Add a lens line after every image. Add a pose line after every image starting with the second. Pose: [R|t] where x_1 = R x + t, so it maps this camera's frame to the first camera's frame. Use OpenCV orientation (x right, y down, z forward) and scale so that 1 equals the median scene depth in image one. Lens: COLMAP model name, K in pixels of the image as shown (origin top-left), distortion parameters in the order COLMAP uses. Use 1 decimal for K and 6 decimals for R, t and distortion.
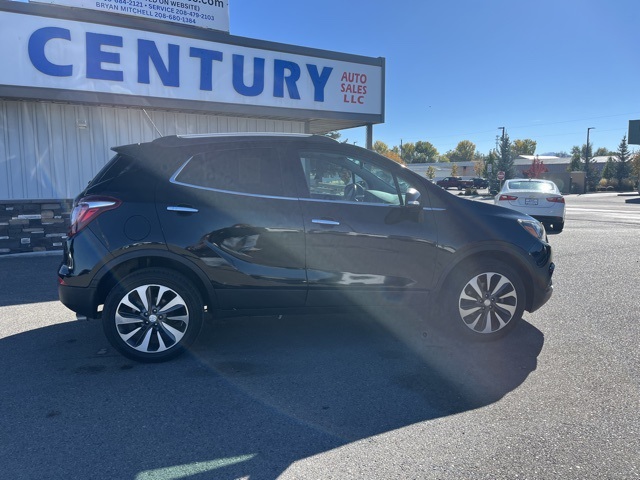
lens RADIAL K [[485.3, 0, 320.0], [0, 485.3, 240.0], [0, 0, 1]] dist [0.073392, -0.092304]
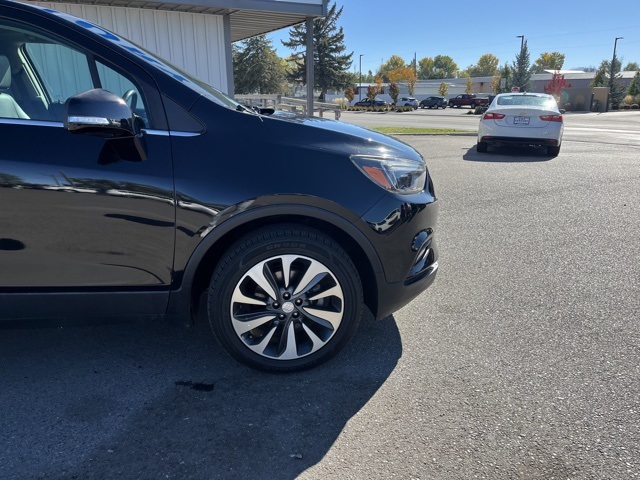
lens RADIAL K [[481.3, 0, 320.0], [0, 481.3, 240.0], [0, 0, 1]] dist [0.073907, -0.100664]
pose [[0.999427, 0.006782, -0.033164, 0.177286], [-0.001385, 0.987097, 0.160120, -0.015483], [0.033822, -0.159982, 0.986540, 0.213058]]
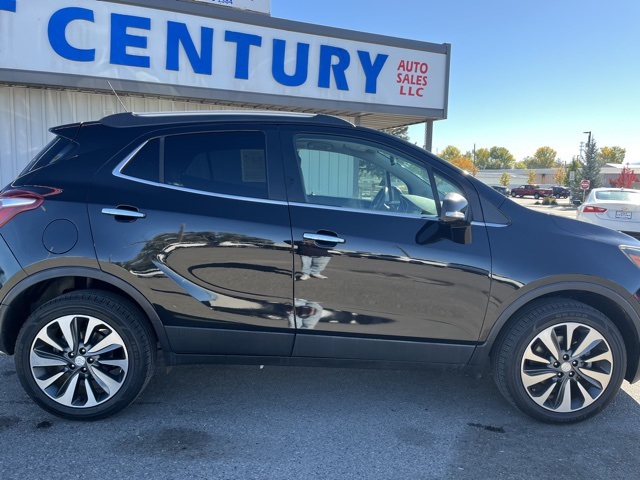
lens RADIAL K [[485.3, 0, 320.0], [0, 485.3, 240.0], [0, 0, 1]] dist [0.073392, -0.092304]
pose [[0.990016, 0.042935, -0.134259, 0.040717], [-0.043916, 0.999026, -0.004354, -0.012717], [0.133941, 0.010207, 0.990937, 0.127121]]
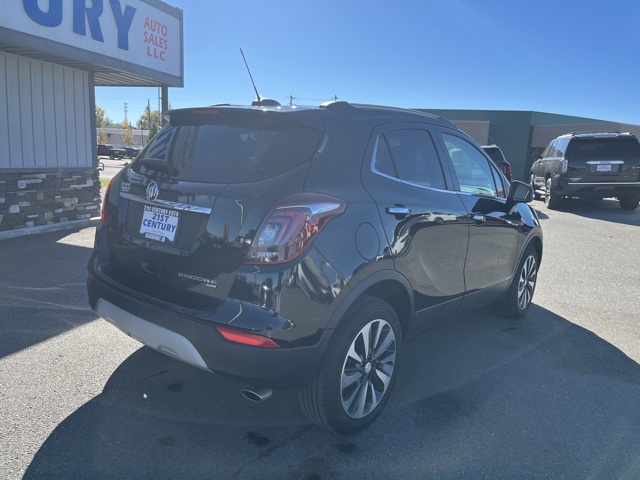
lens RADIAL K [[485.3, 0, 320.0], [0, 485.3, 240.0], [0, 0, 1]] dist [0.073392, -0.092304]
pose [[0.748063, -0.074905, 0.659387, -0.333622], [0.034570, 0.996659, 0.073999, -0.029928], [-0.662727, -0.032561, 0.748153, 0.210189]]
